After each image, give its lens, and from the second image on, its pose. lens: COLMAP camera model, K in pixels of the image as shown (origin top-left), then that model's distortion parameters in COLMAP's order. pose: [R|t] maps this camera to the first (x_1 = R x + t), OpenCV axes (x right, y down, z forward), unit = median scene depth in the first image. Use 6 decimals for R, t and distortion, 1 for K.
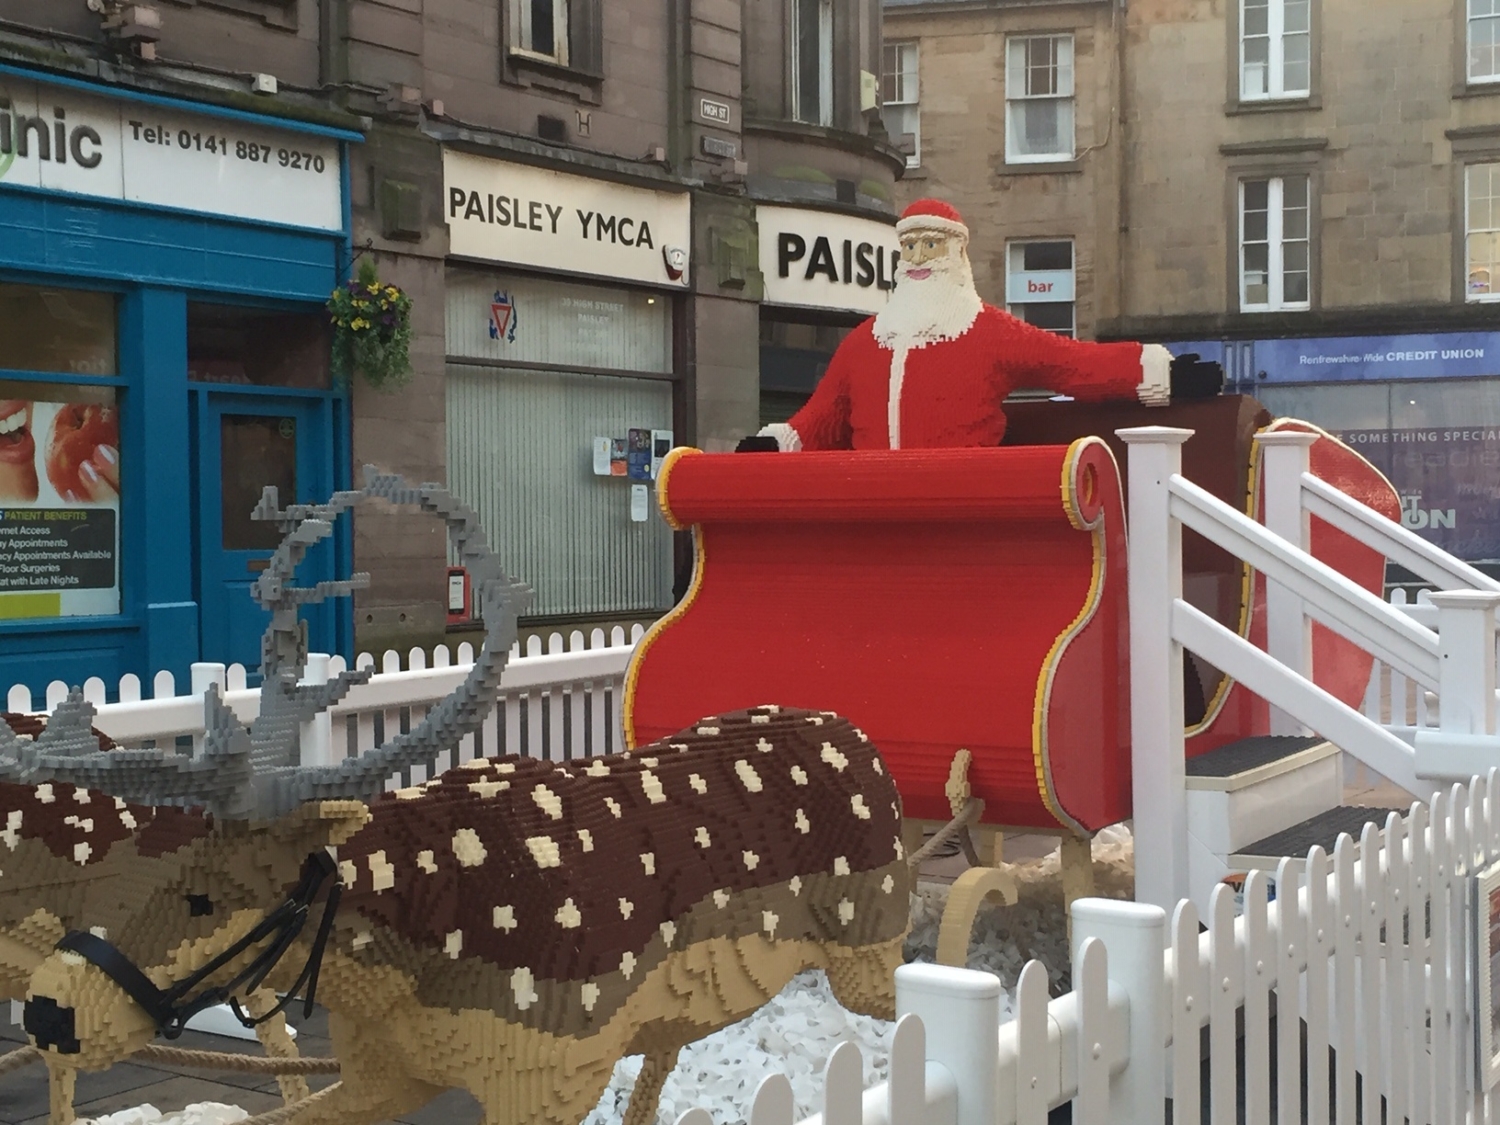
lens RADIAL K [[2127.0, 0, 759.8], [0, 2127.0, 558.5], [0, 0, 1]] dist [0.054557, 0.000000]
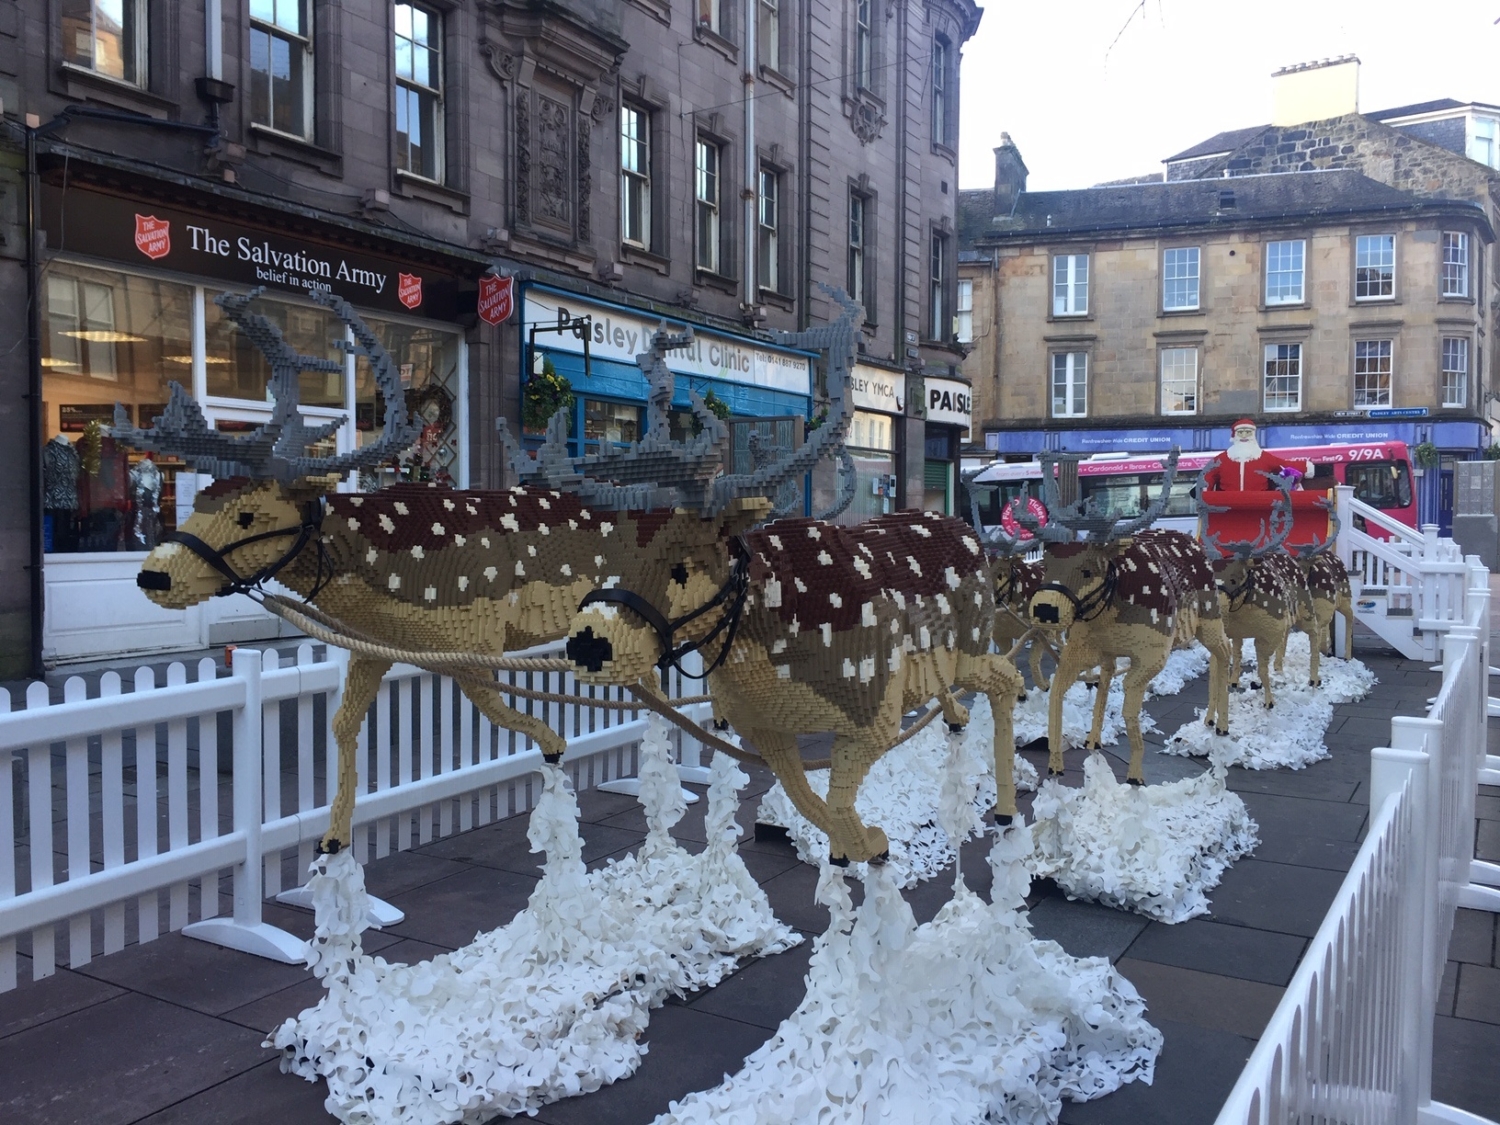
lens RADIAL K [[1229.8, 0, 739.5], [0, 1229.8, 572.9], [0, 0, 1]] dist [0.062479, -0.000980]
pose [[0.997307, 0.008089, 0.072894, -0.388253], [-0.010041, 0.999600, 0.026444, 0.017292], [-0.072651, -0.027104, 0.996989, -0.431179]]
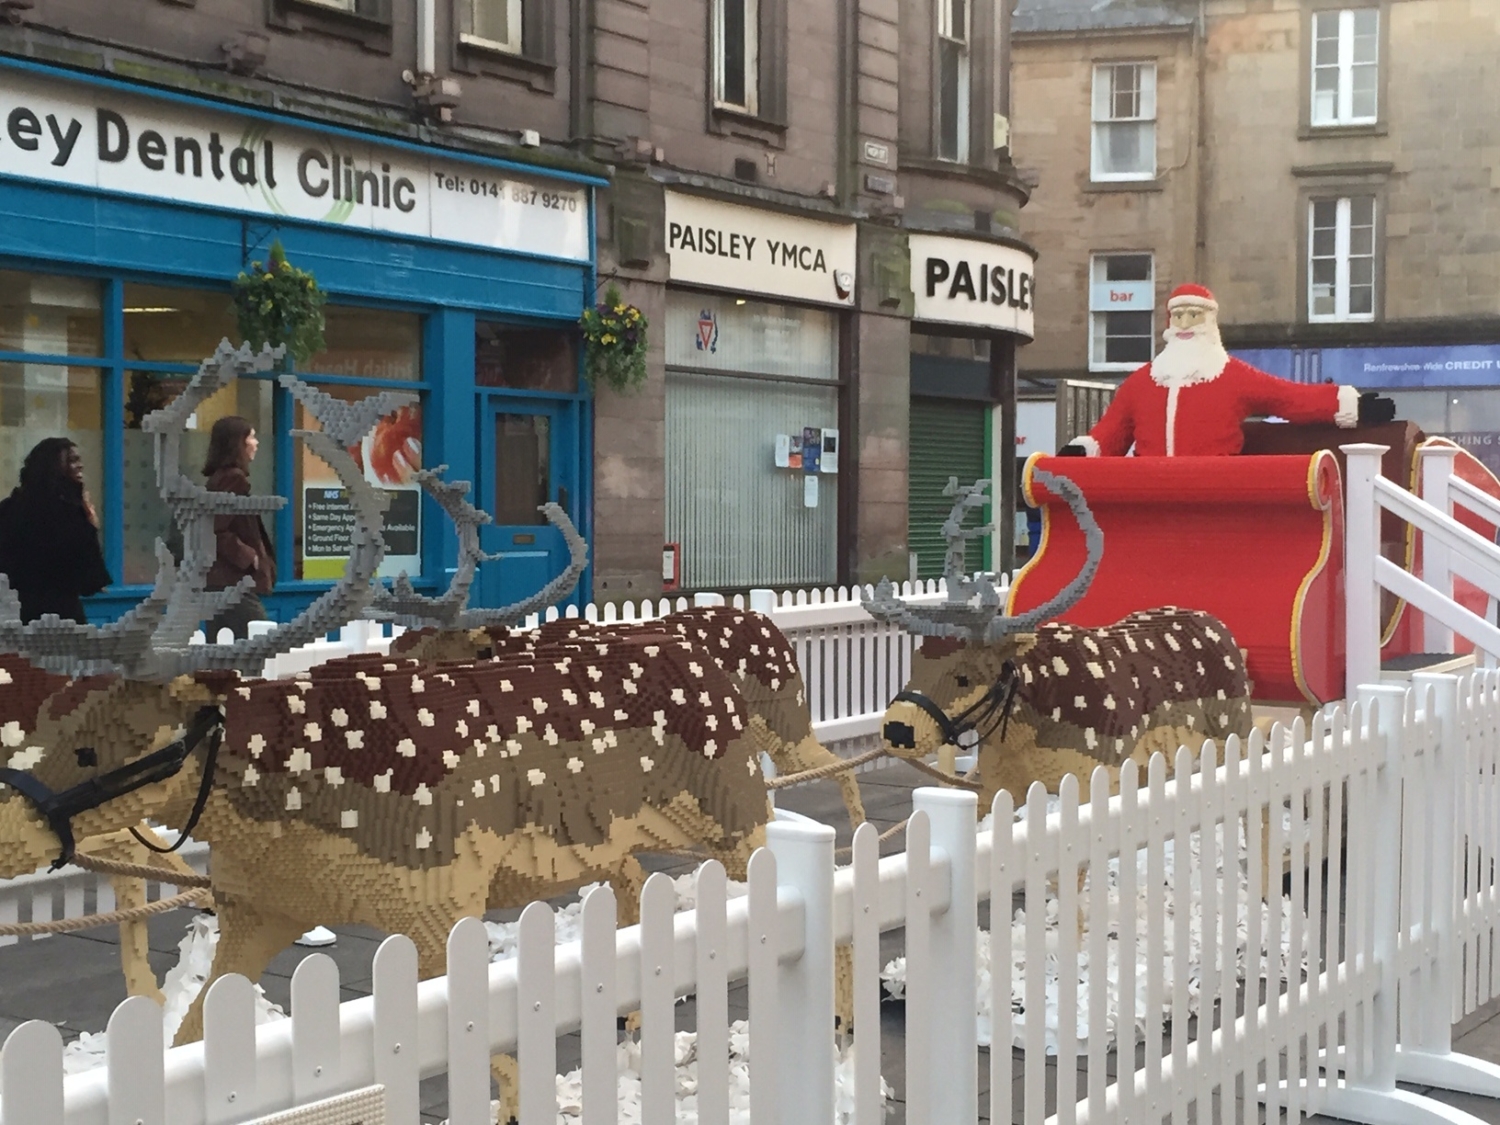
lens RADIAL K [[2127.0, 0, 754.5], [0, 2127.0, 563.8], [0, 0, 1]] dist [0.054557, 0.000000]
pose [[0.999761, 0.014137, -0.016682, -0.082411], [-0.014024, 0.999878, 0.006928, 0.007301], [0.016778, -0.006692, 0.999837, -0.199975]]
